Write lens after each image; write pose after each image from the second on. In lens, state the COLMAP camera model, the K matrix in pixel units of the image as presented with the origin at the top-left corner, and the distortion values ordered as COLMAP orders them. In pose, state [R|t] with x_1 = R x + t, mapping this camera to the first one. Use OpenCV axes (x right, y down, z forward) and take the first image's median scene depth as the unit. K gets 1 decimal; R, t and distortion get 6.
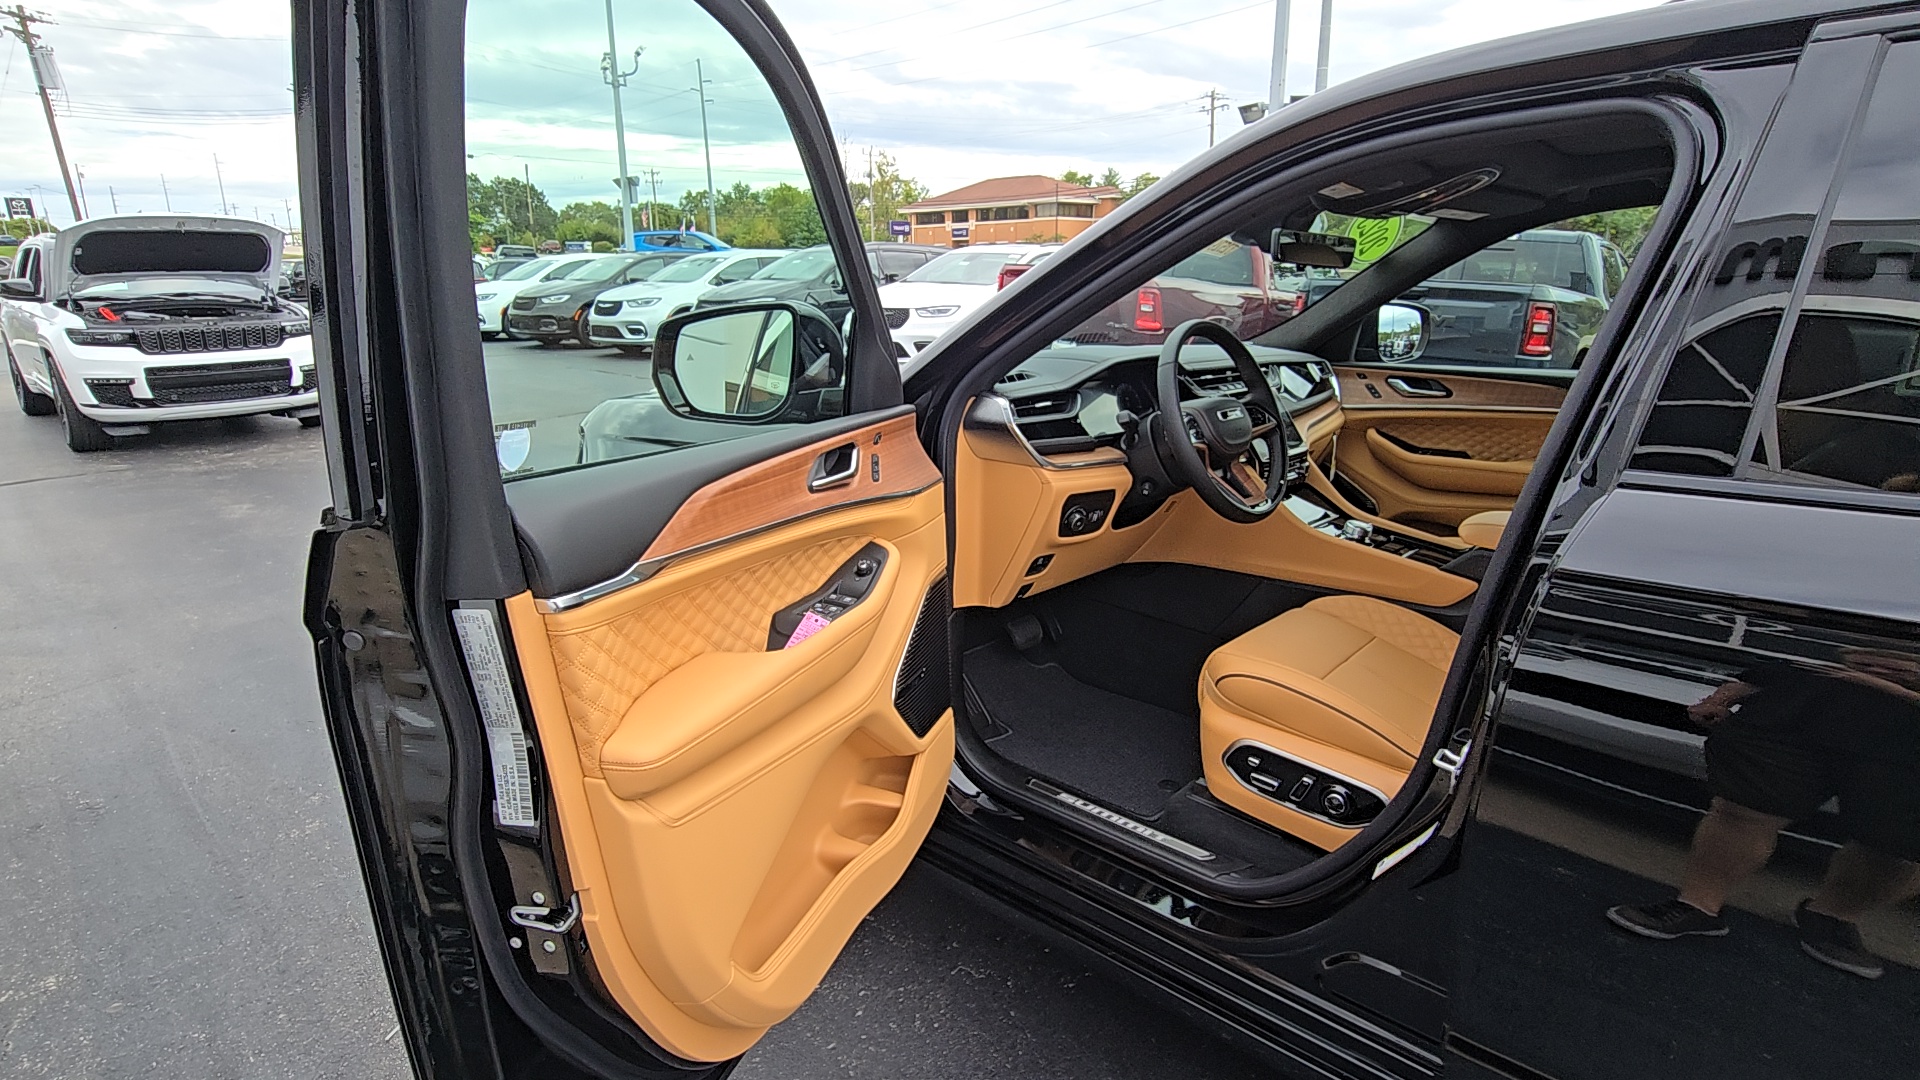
lens RADIAL K [[965.5, 0, 951.5], [0, 965.5, 543.7], [0, 0, 1]] dist [-0.001606, -0.000543]
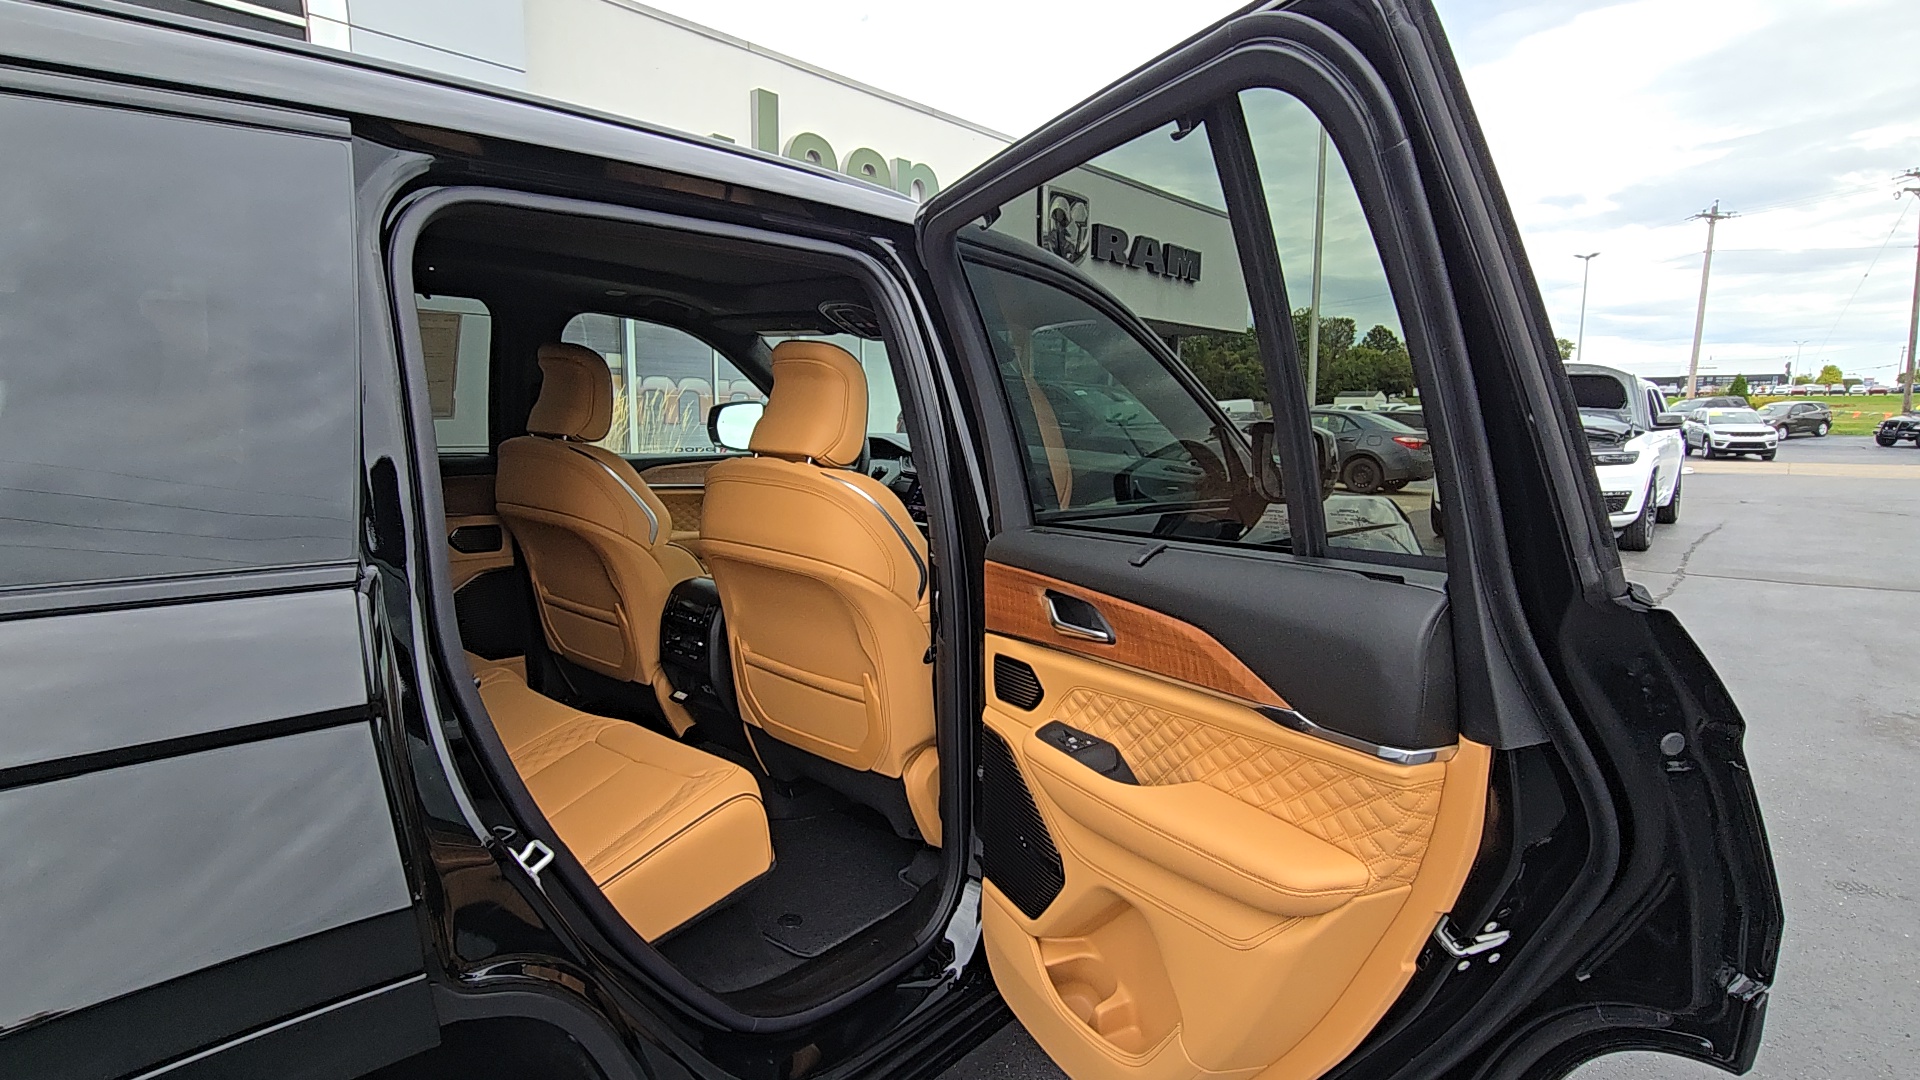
lens RADIAL K [[965.5, 0, 947.1], [0, 965.5, 546.9], [0, 0, 1]] dist [-0.001606, -0.000543]
pose [[0.018223, 0.144947, -0.989272, 0.227893], [-0.283991, 0.949434, 0.133879, -0.034651], [0.958654, 0.278504, 0.058465, 0.138603]]
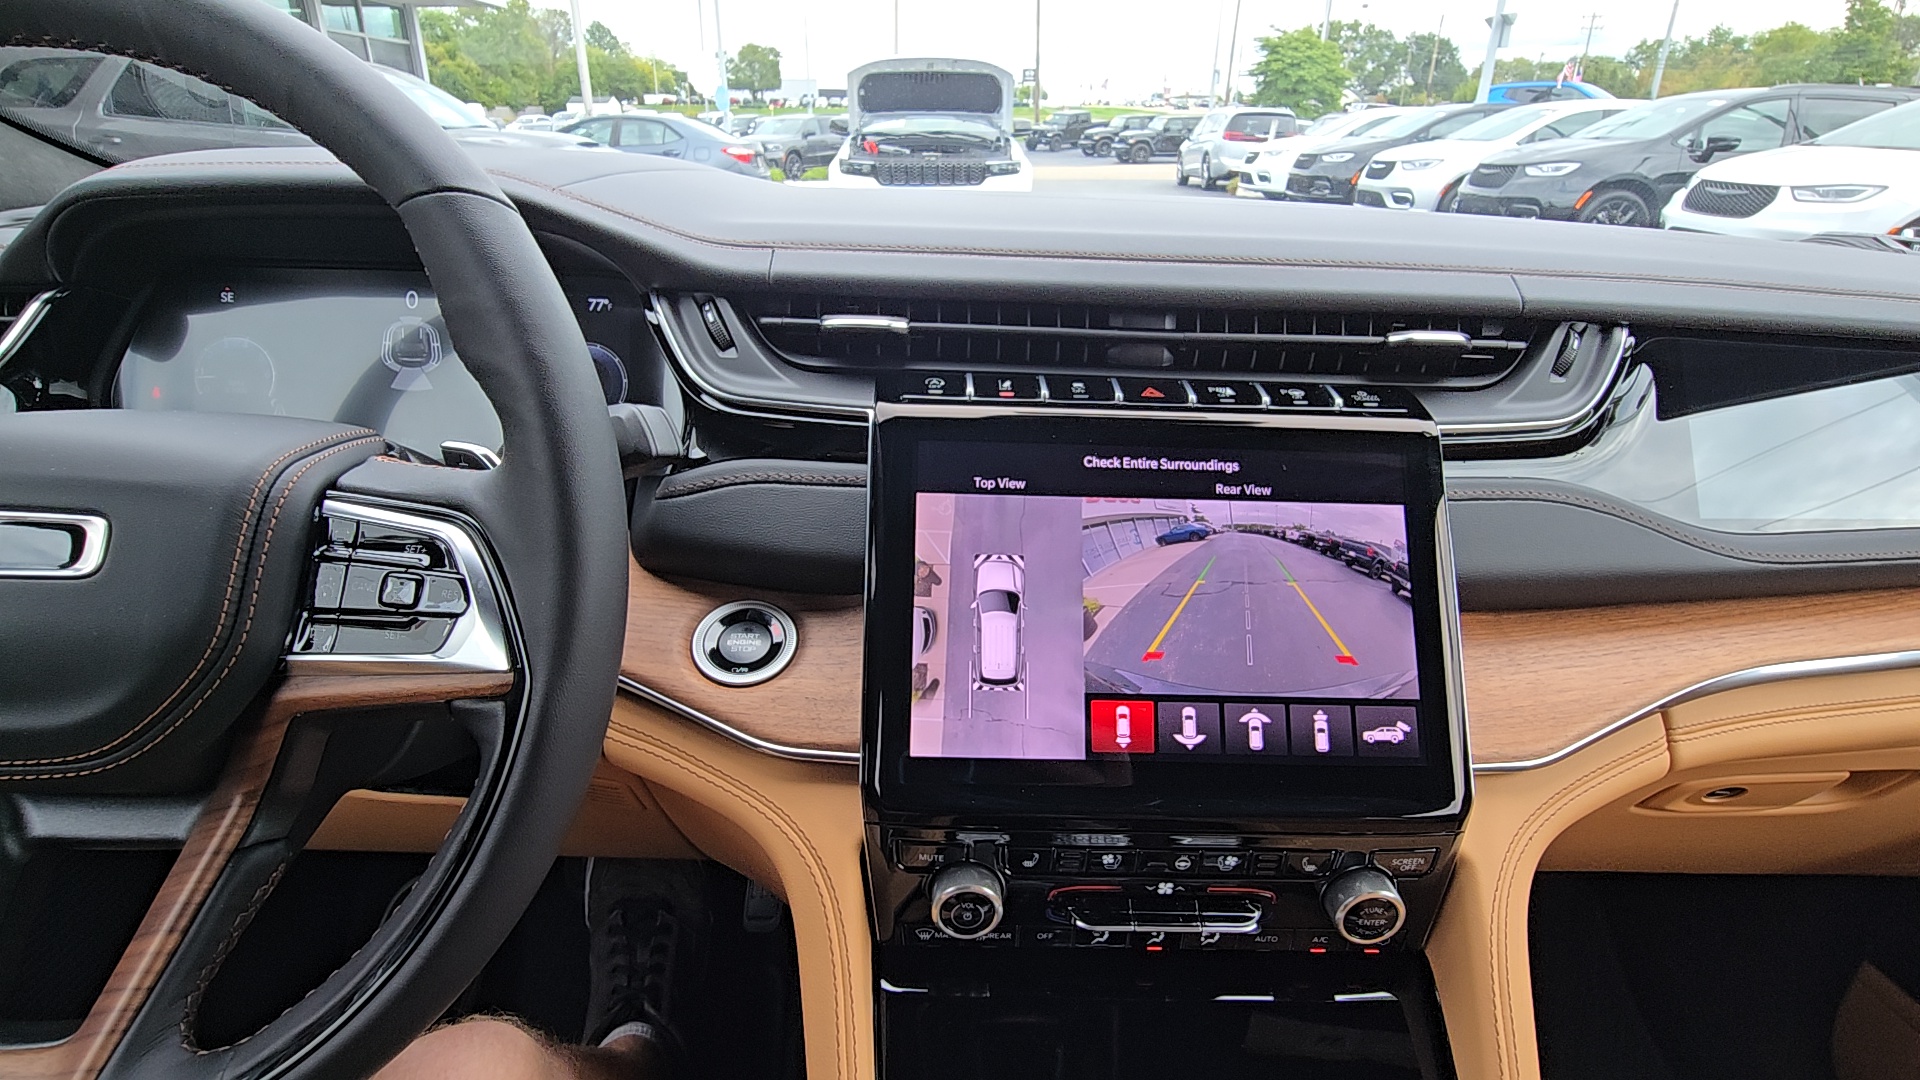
lens RADIAL K [[965.5, 0, 953.2], [0, 965.5, 548.1], [0, 0, 1]] dist [-0.001606, -0.000543]
pose [[0.681870, 0.304036, -0.665293, 0.060099], [-0.216890, 0.952660, 0.213067, -0.024513], [0.698578, -0.000989, 0.715533, 0.122027]]
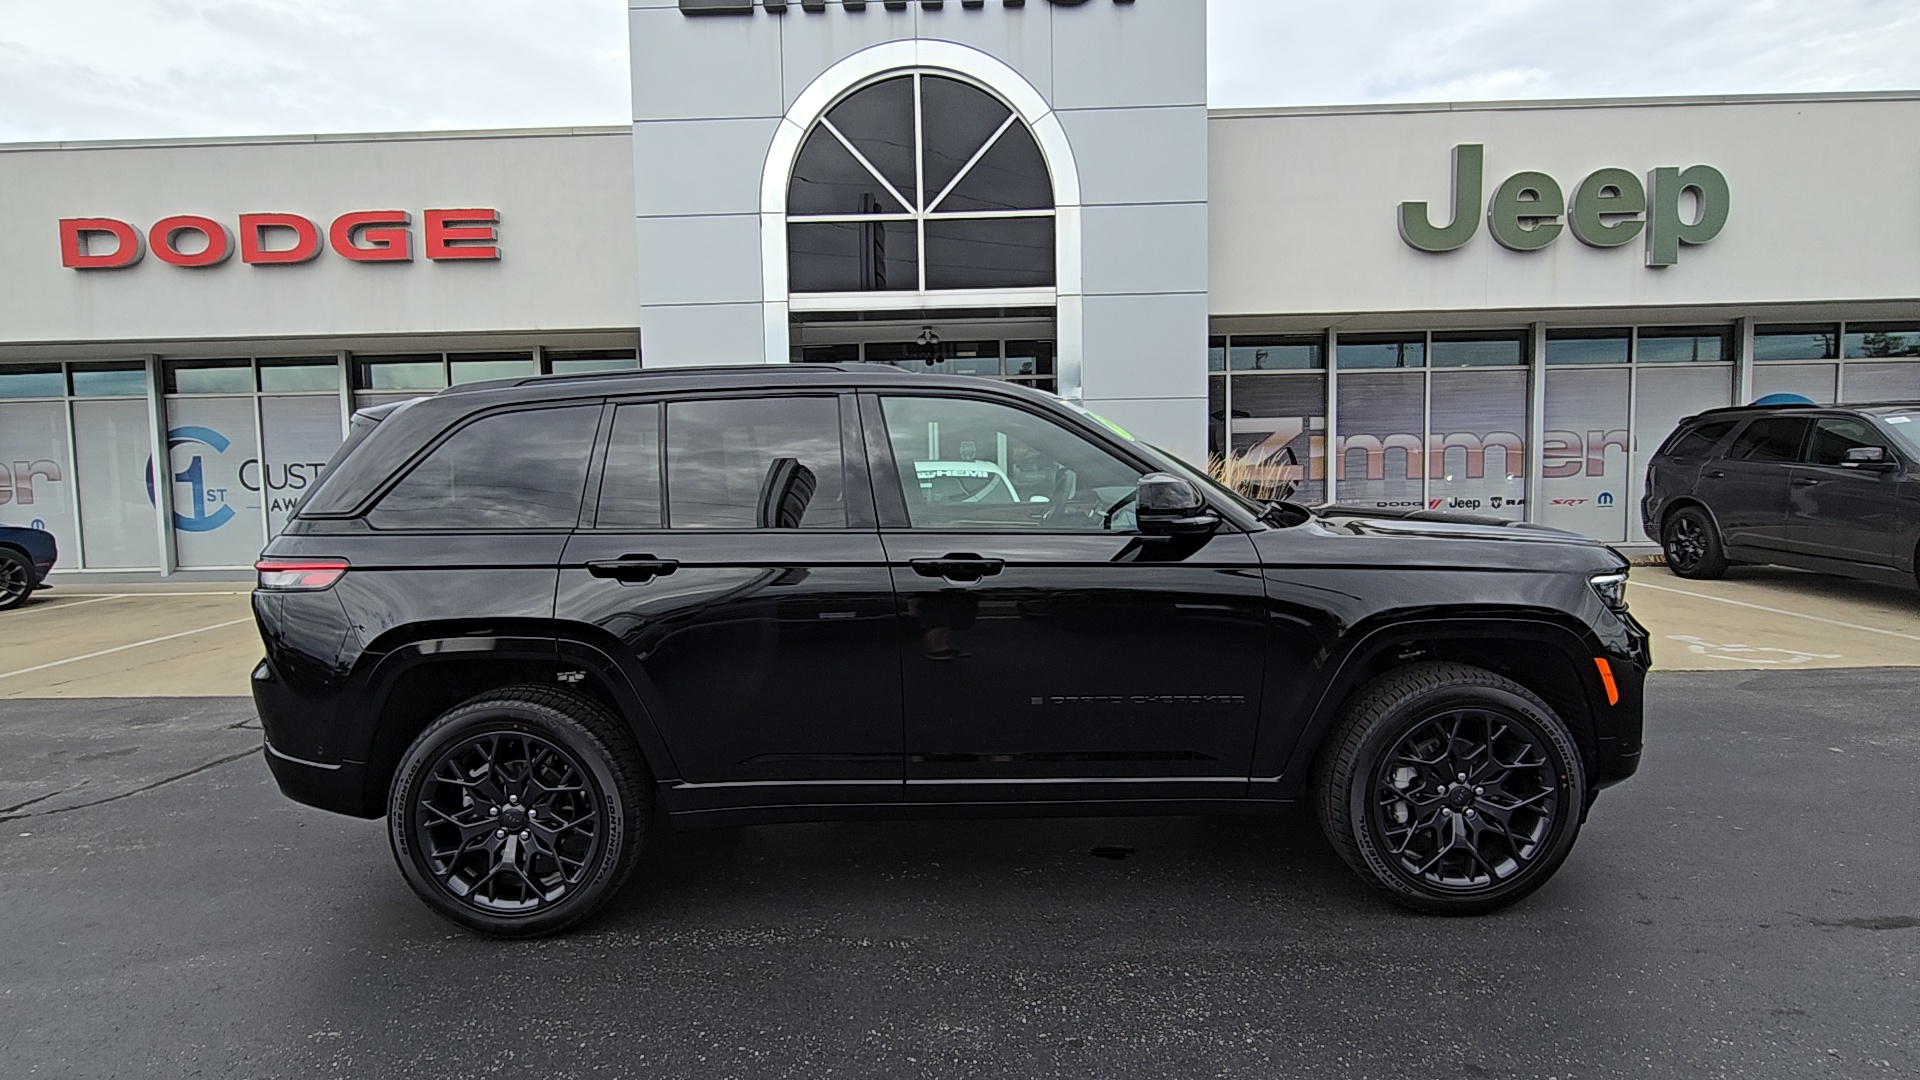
lens RADIAL K [[965.5, 0, 953.4], [0, 965.5, 545.2], [0, 0, 1]] dist [-0.001606, -0.000543]
pose [[-0.743408, 0.072553, -0.664892, 0.247451], [-0.154754, 0.948465, 0.276524, -0.080670], [0.650689, 0.308465, -0.693868, 0.301072]]
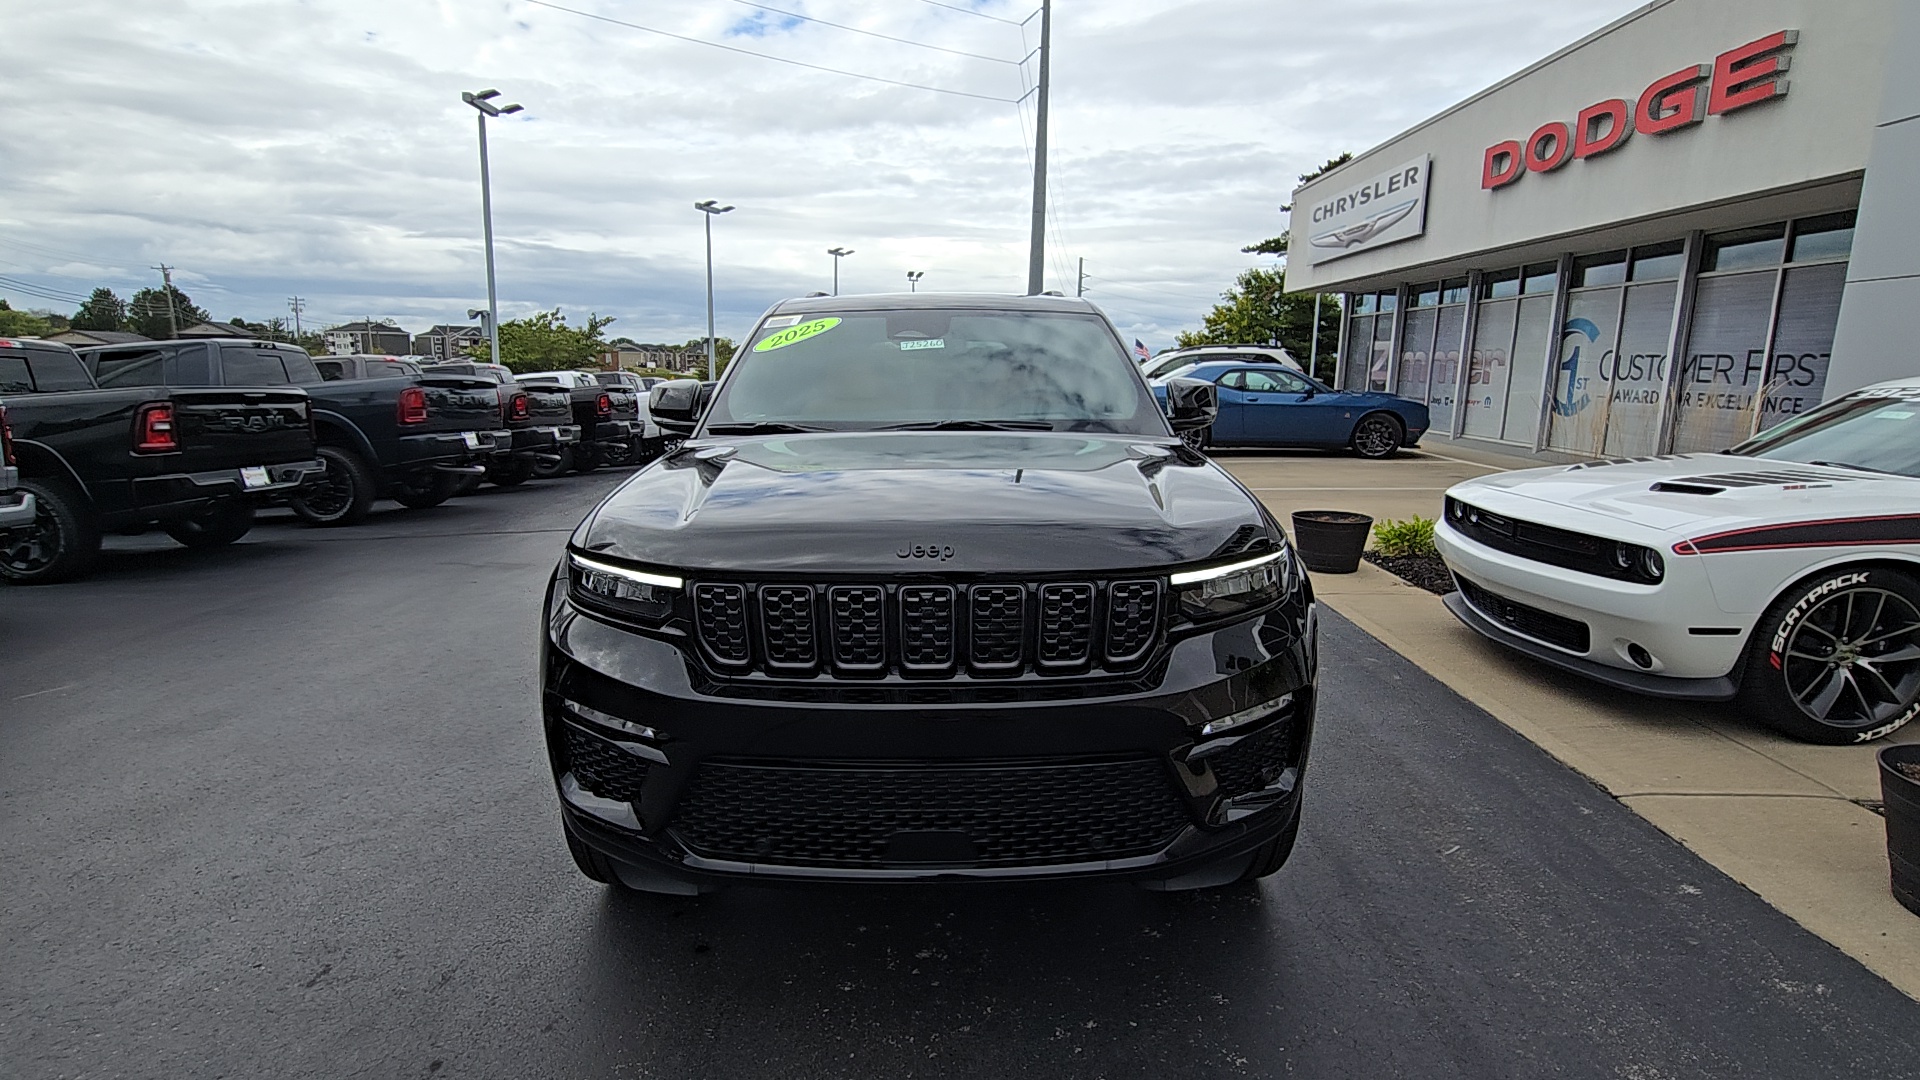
lens RADIAL K [[965.5, 0, 952.4], [0, 965.5, 543.0], [0, 0, 1]] dist [-0.001606, -0.000543]
pose [[-0.672186, -0.139542, 0.727114, -0.137051], [0.189103, 0.917147, 0.350829, -0.081082], [-0.715826, 0.373321, -0.590106, 0.295991]]
